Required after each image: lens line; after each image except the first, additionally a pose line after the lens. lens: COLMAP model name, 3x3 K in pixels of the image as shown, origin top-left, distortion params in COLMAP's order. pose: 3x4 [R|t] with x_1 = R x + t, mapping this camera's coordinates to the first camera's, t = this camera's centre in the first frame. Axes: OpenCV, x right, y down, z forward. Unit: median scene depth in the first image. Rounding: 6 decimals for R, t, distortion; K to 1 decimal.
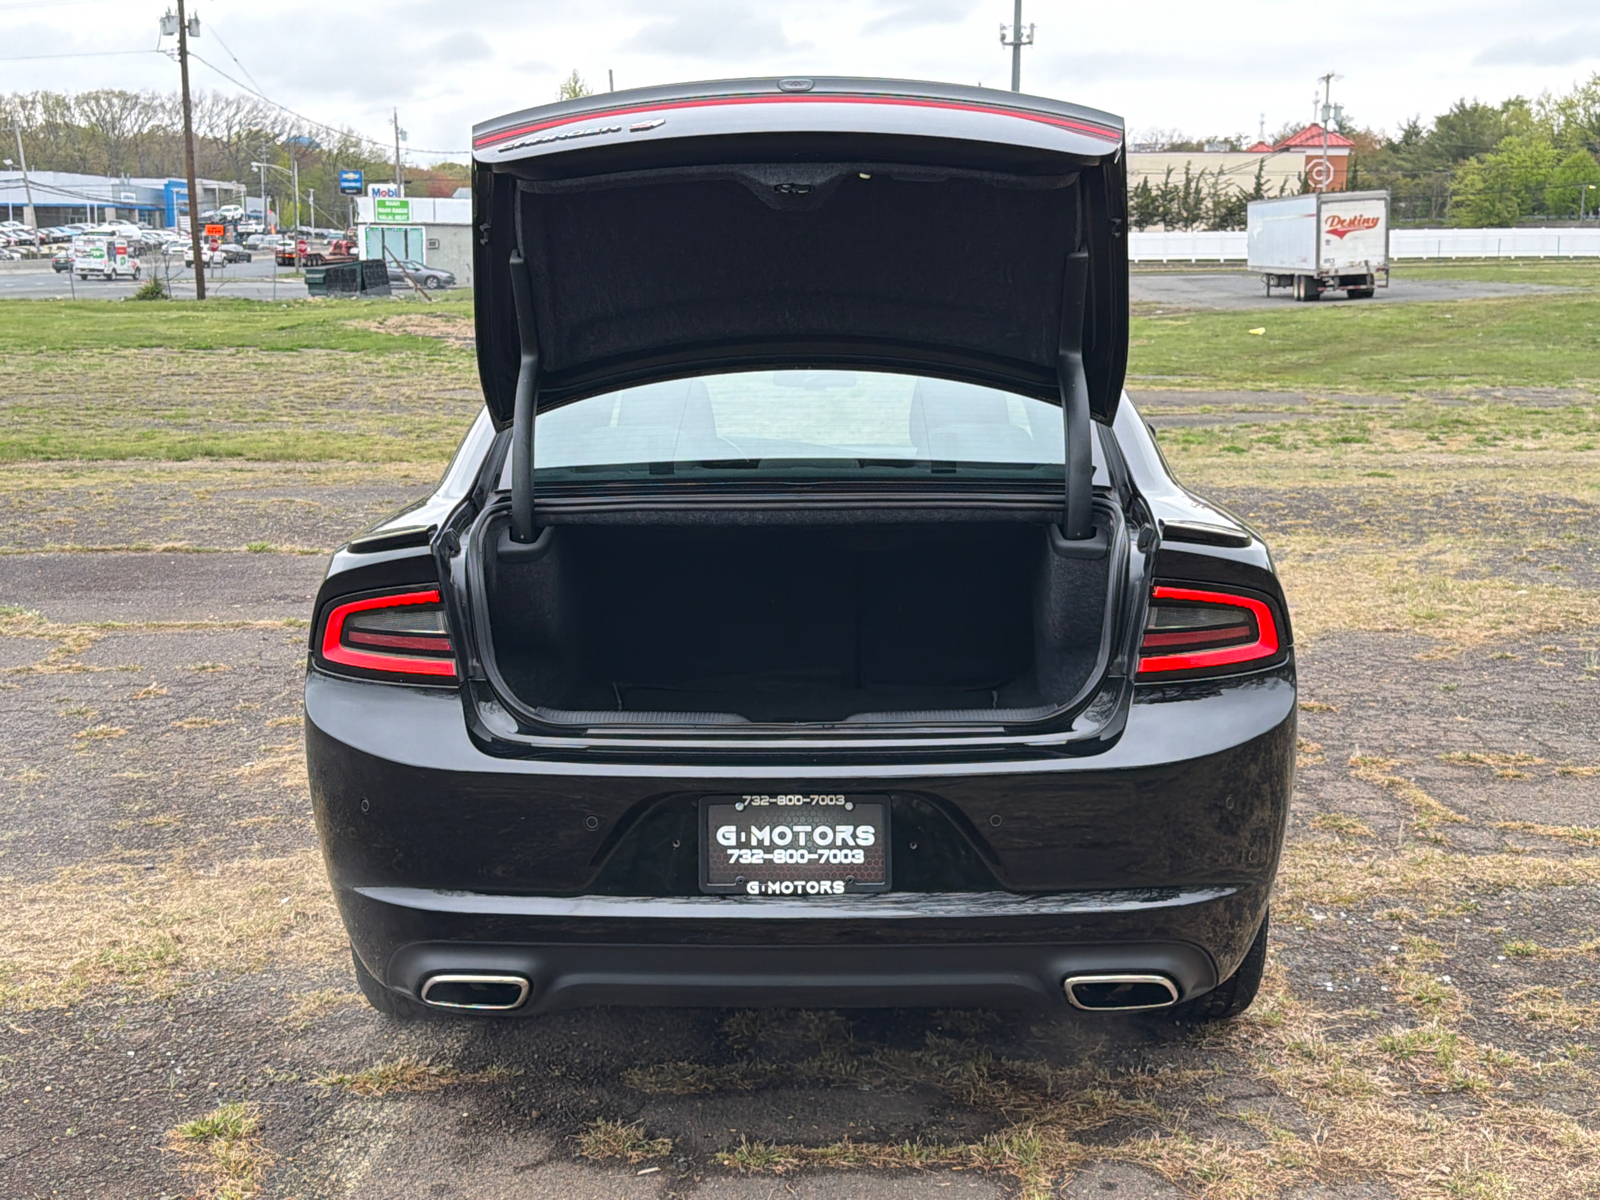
lens RADIAL K [[1981.4, 0, 800.0], [0, 1981.4, 600.0], [0, 0, 1]] dist [0.213497, -0.527541]
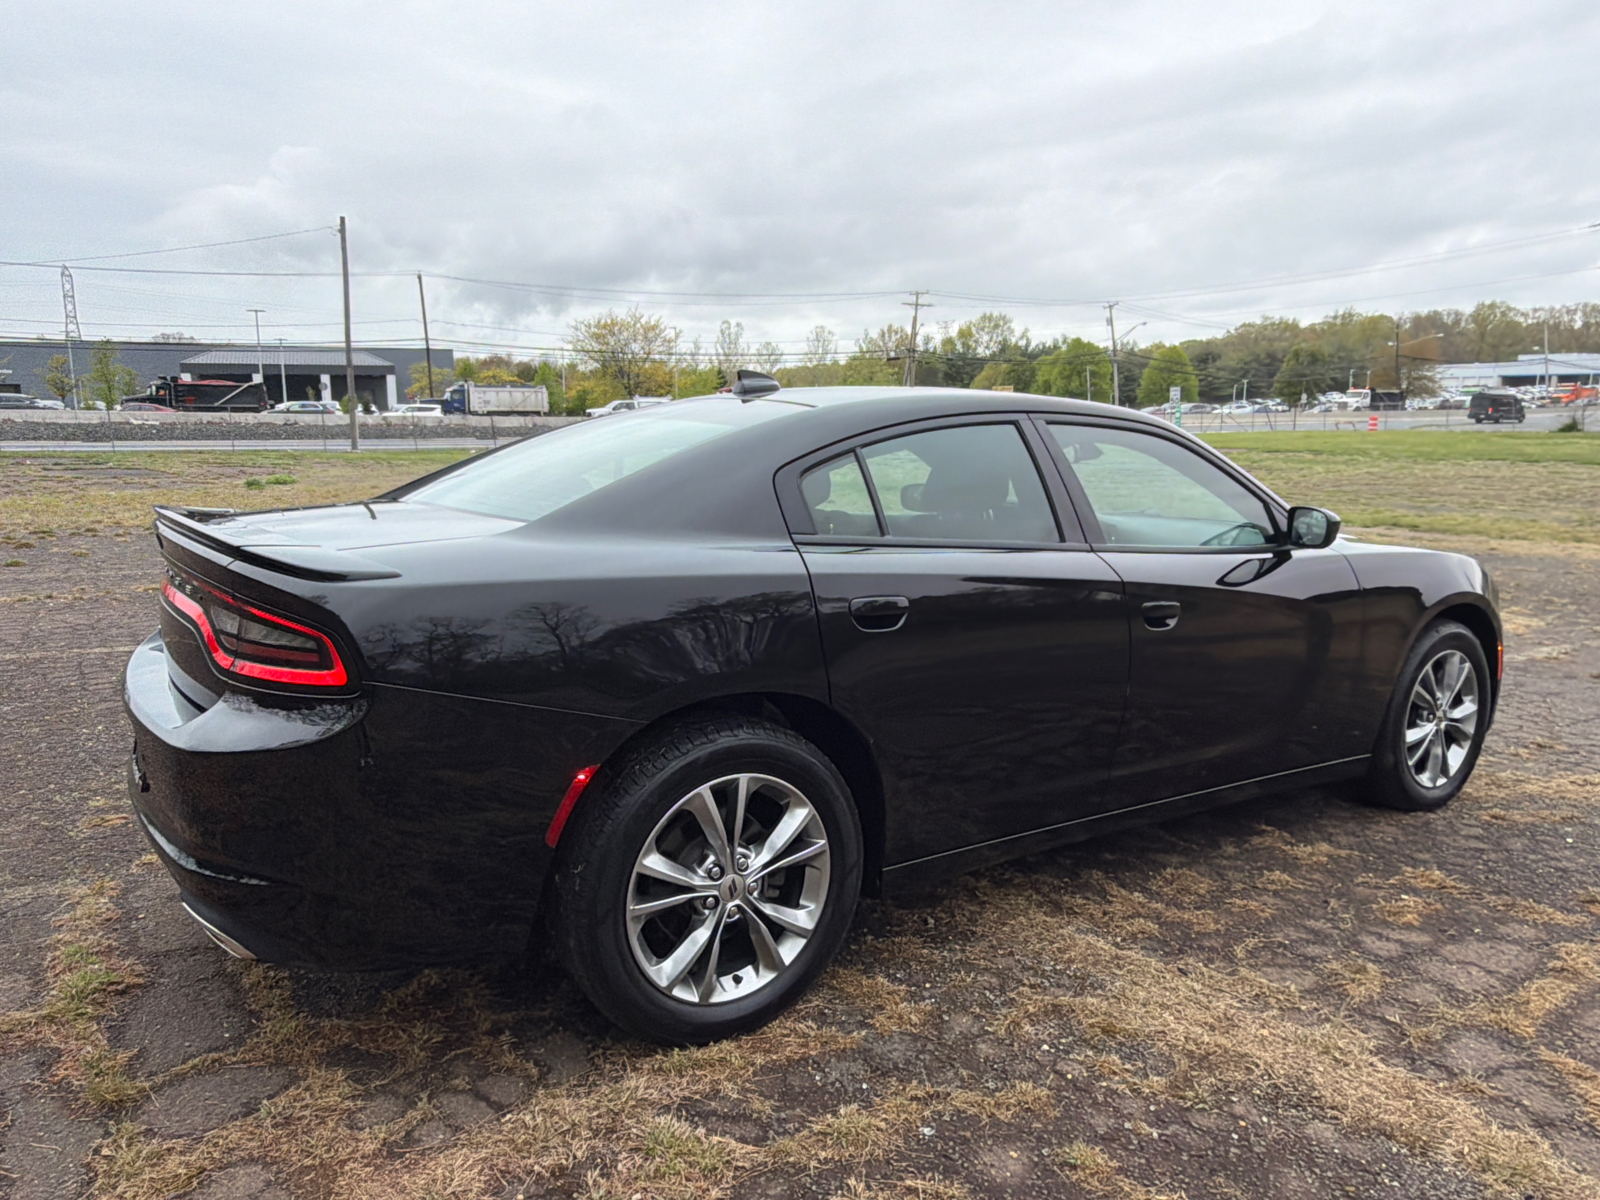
lens RADIAL K [[1117.1, 0, 797.3], [0, 1117.1, 598.6], [0, 0, 1]] dist [-0.005184, 0.005964]
pose [[0.572922, 0.131305, -0.809023, 0.713712], [-0.131237, 0.989045, 0.067586, -0.075228], [0.809034, 0.067452, 0.583878, 0.714831]]
